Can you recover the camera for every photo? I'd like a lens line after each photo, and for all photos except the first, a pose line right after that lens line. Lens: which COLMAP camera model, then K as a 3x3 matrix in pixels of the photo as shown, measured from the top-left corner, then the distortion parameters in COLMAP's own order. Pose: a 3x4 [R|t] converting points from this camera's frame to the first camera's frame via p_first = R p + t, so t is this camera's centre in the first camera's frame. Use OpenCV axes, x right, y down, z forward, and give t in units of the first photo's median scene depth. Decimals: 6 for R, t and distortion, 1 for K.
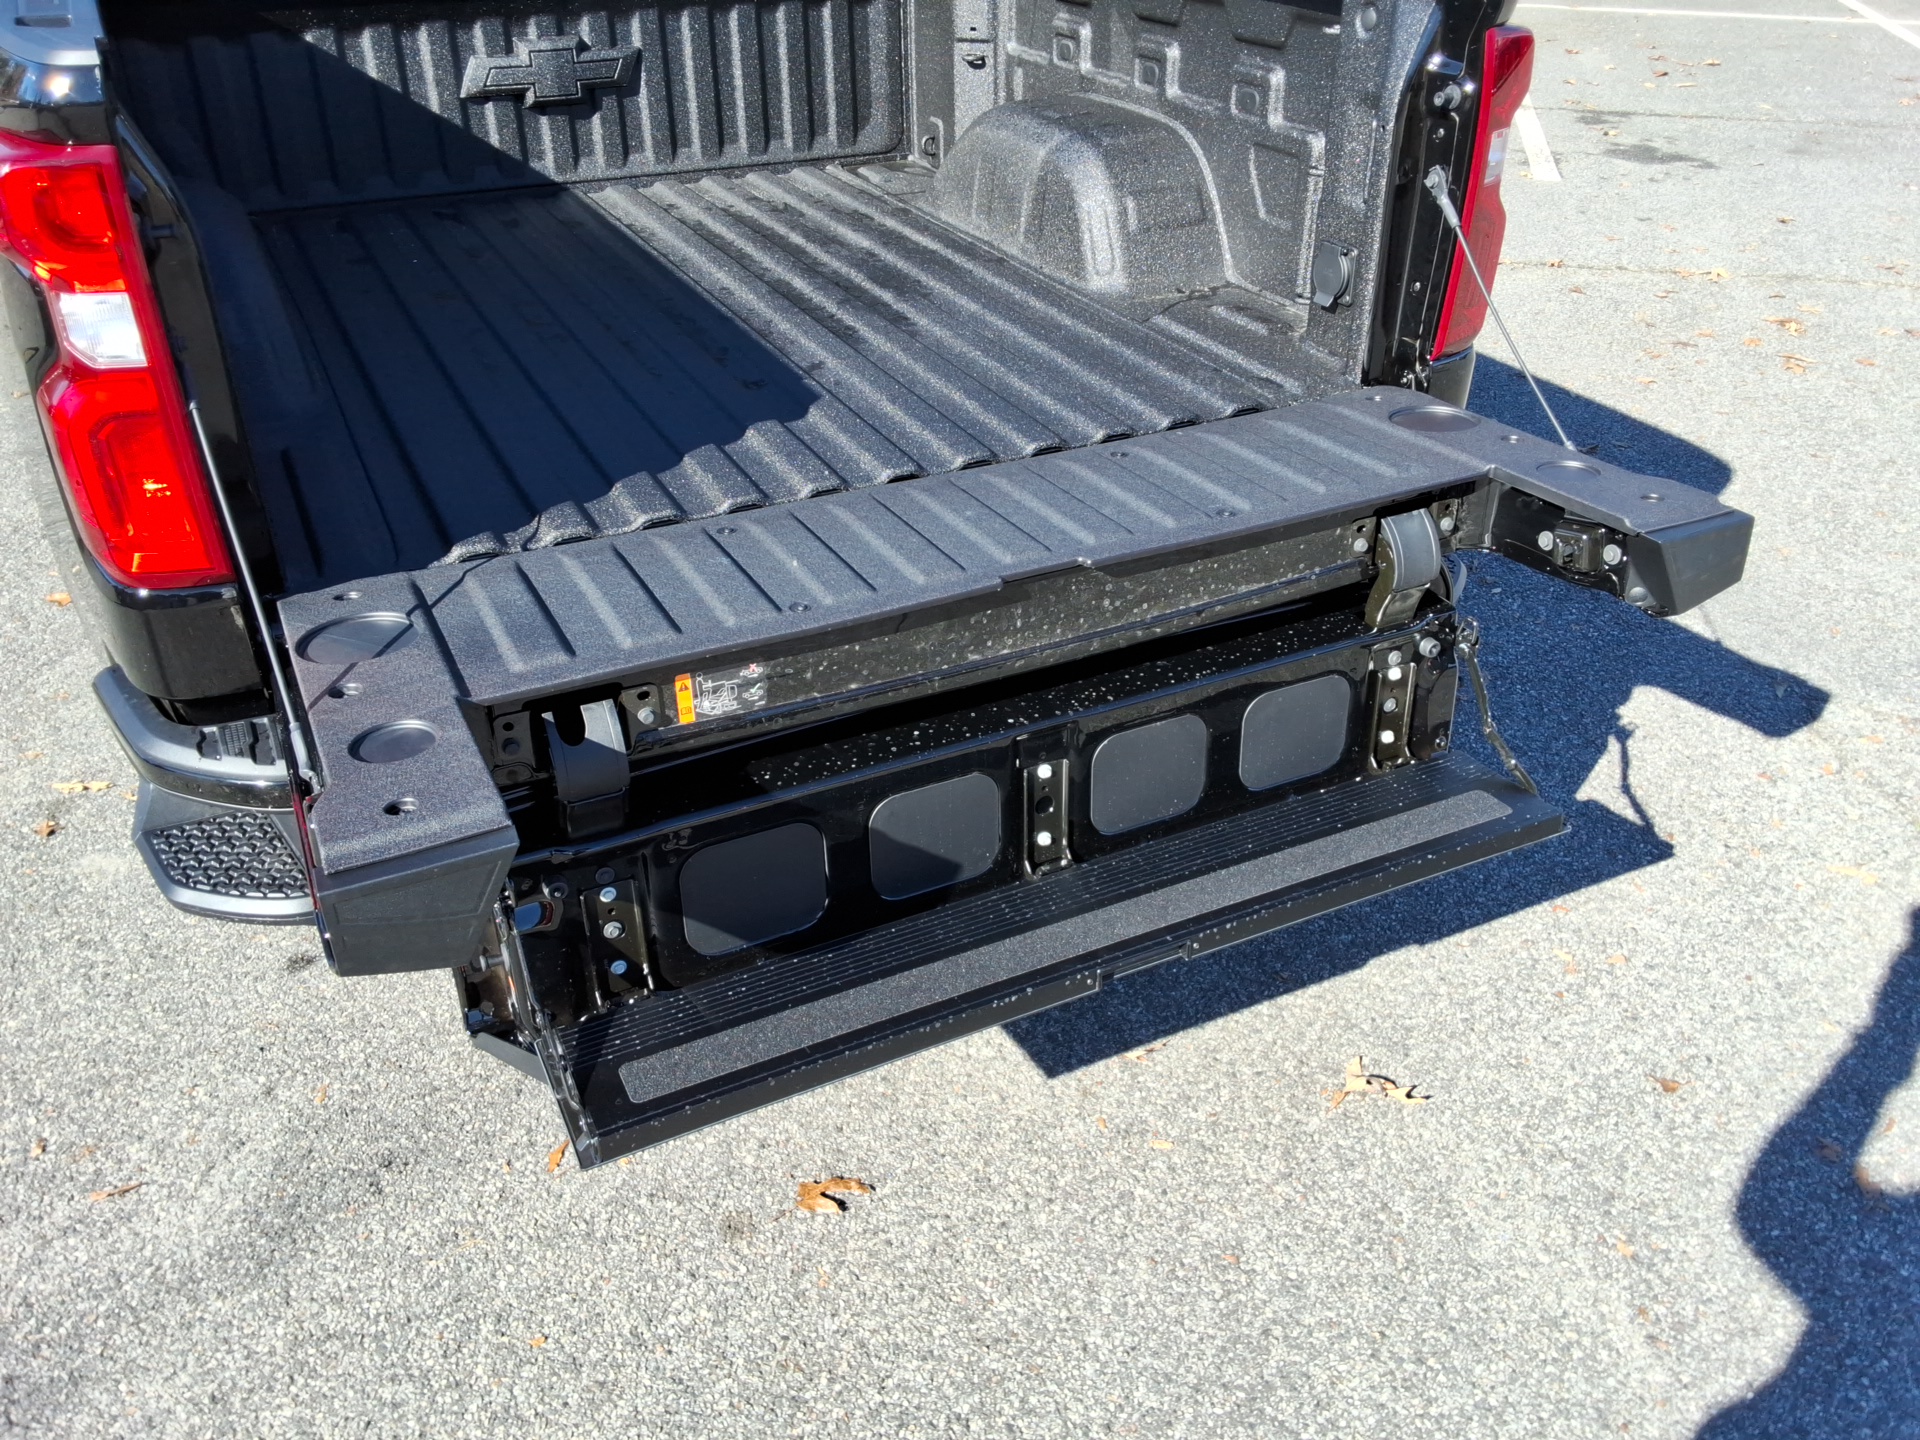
lens RADIAL K [[1532.3, 0, 981.4], [0, 1532.3, 689.3], [0, 0, 1]] dist [0.117046, -0.181480]
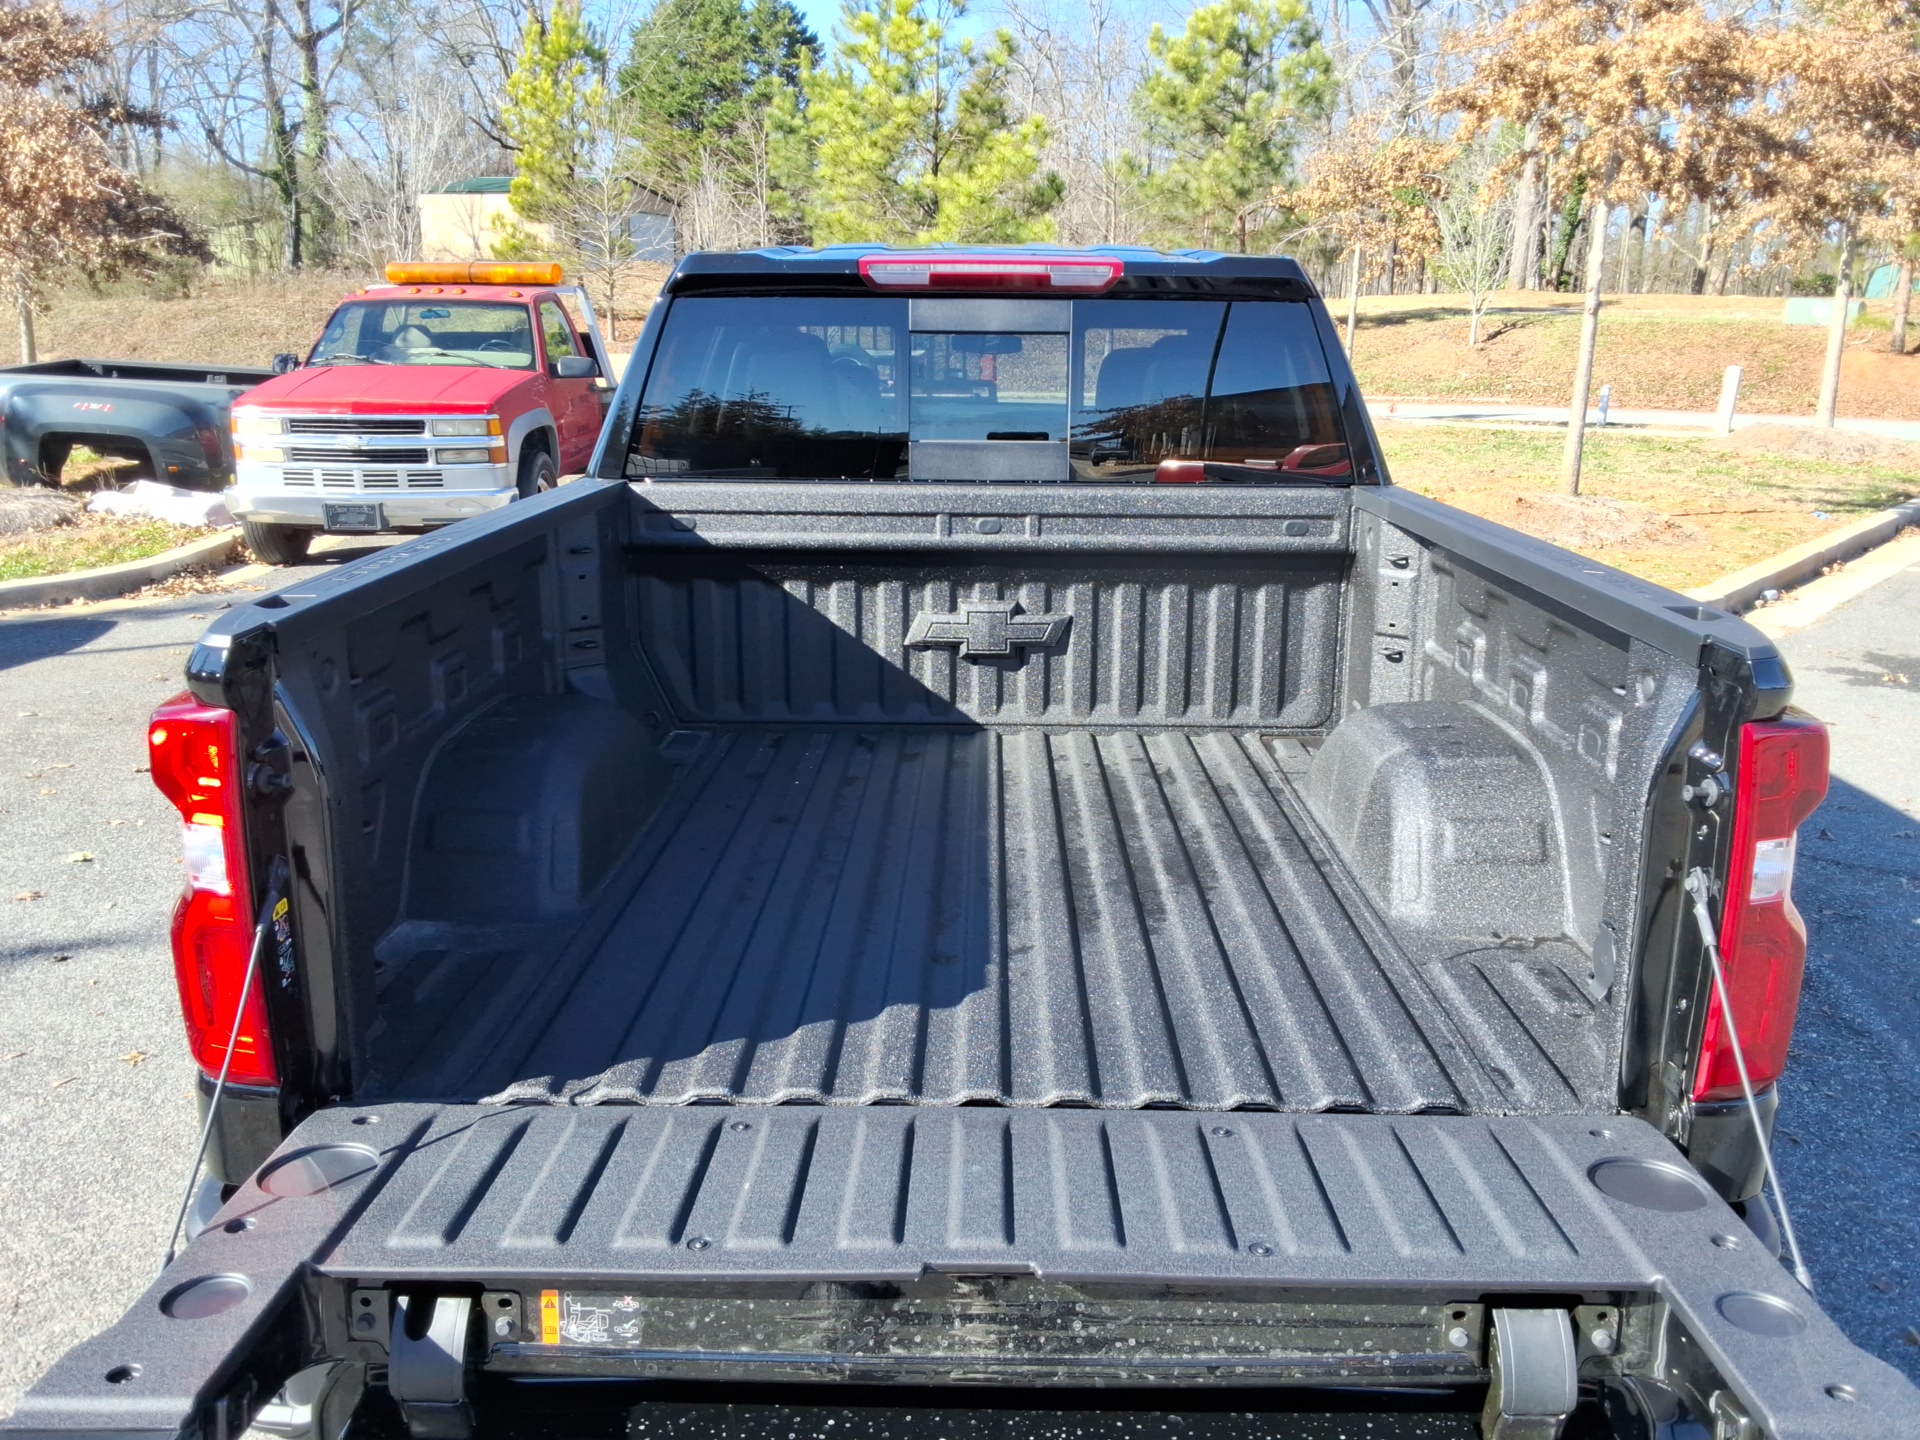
lens RADIAL K [[1532.3, 0, 981.6], [0, 1532.3, 707.1], [0, 0, 1]] dist [0.117046, -0.181480]
pose [[0.890918, 0.112911, -0.439906, 0.278627], [-0.237195, 0.941686, -0.238675, -0.120337], [0.387304, 0.316983, 0.865747, 0.115226]]
